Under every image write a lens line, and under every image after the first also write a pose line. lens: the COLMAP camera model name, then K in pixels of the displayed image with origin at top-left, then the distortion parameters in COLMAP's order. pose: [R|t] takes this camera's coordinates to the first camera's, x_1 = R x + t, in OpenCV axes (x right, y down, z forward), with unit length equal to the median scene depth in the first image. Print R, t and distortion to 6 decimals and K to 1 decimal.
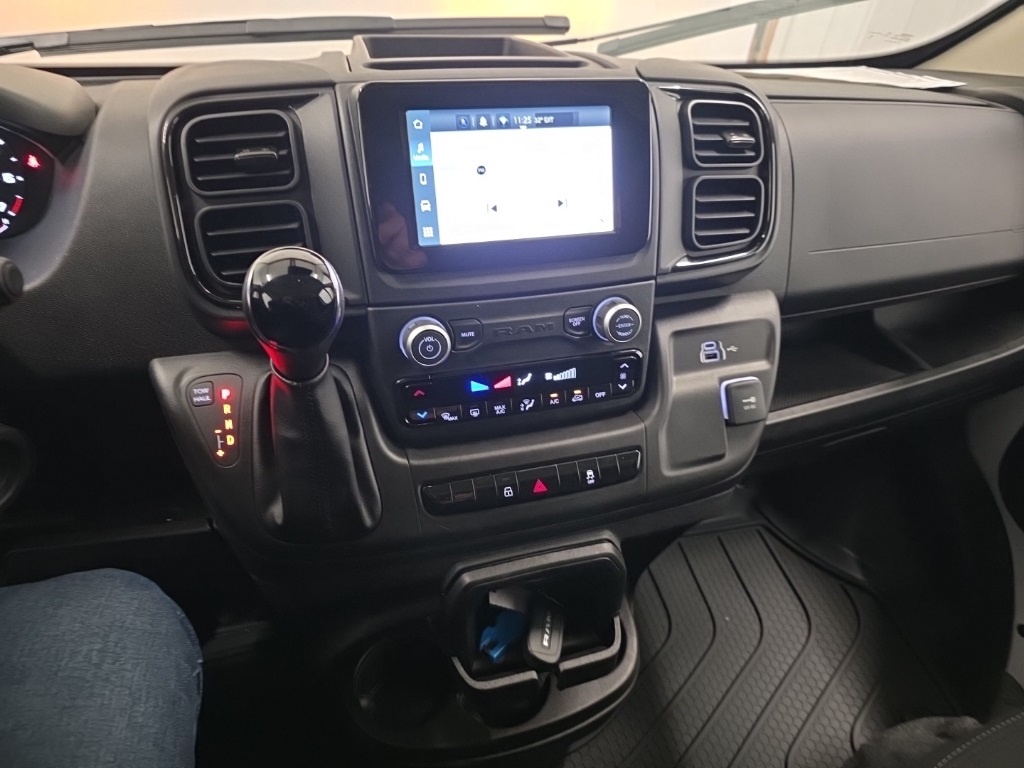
lens RADIAL K [[684.7, 0, 512.0], [0, 684.7, 384.0], [0, 0, 1]] dist [-0.034630, -0.001673]
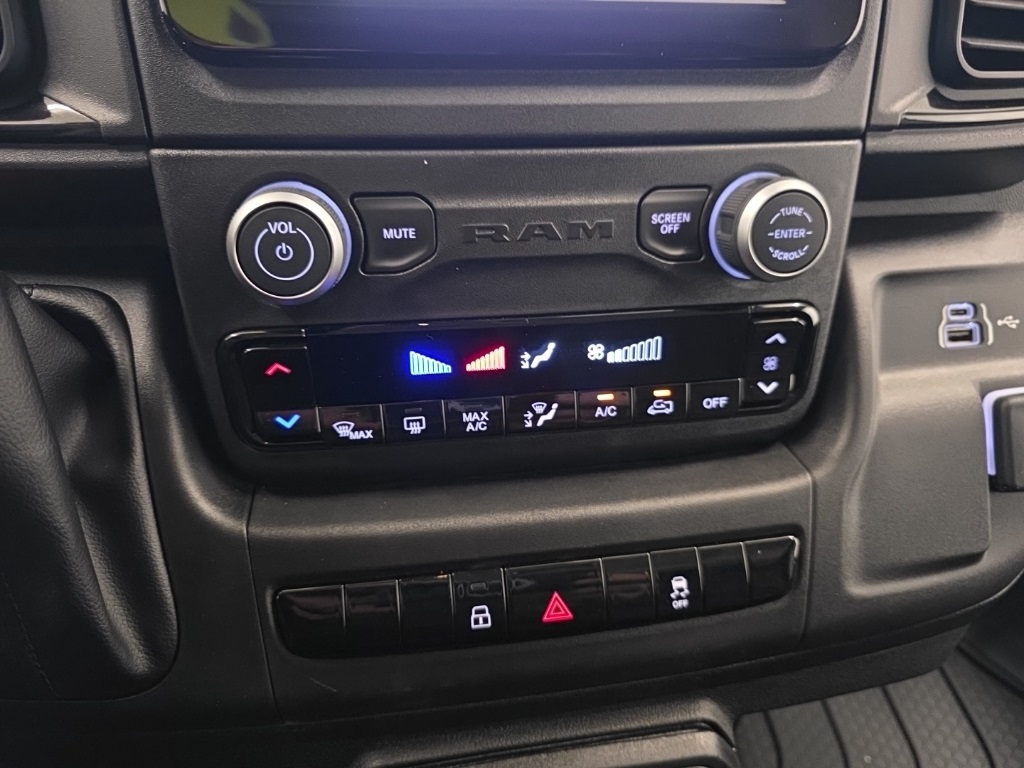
lens RADIAL K [[684.7, 0, 512.0], [0, 684.7, 384.0], [0, 0, 1]] dist [-0.034630, -0.001673]
pose [[0.991243, 0.061409, -0.116907, 0.052633], [-0.062848, 0.997986, -0.008660, 0.016015], [0.116139, 0.015932, 0.993105, 0.566993]]
